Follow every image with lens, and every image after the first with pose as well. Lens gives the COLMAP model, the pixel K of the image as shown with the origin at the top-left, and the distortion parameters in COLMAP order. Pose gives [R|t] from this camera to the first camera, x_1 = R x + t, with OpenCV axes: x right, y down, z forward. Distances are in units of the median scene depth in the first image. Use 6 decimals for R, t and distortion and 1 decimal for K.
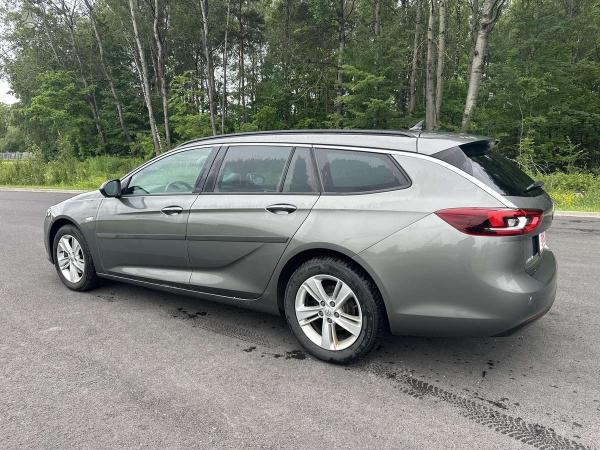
lens RADIAL K [[437.2, 0, 296.1], [0, 437.2, 226.6], [0, 0, 1]] dist [0.066761, -0.077078]
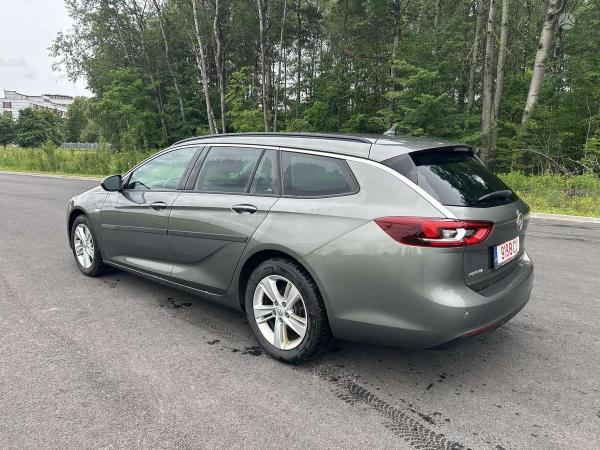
lens RADIAL K [[437.2, 0, 296.1], [0, 437.2, 226.6], [0, 0, 1]] dist [0.066761, -0.077078]
pose [[0.988749, 0.044618, -0.142772, 0.188277], [-0.042822, 0.998961, 0.015626, -0.016671], [0.143321, -0.009337, 0.989632, -0.004880]]
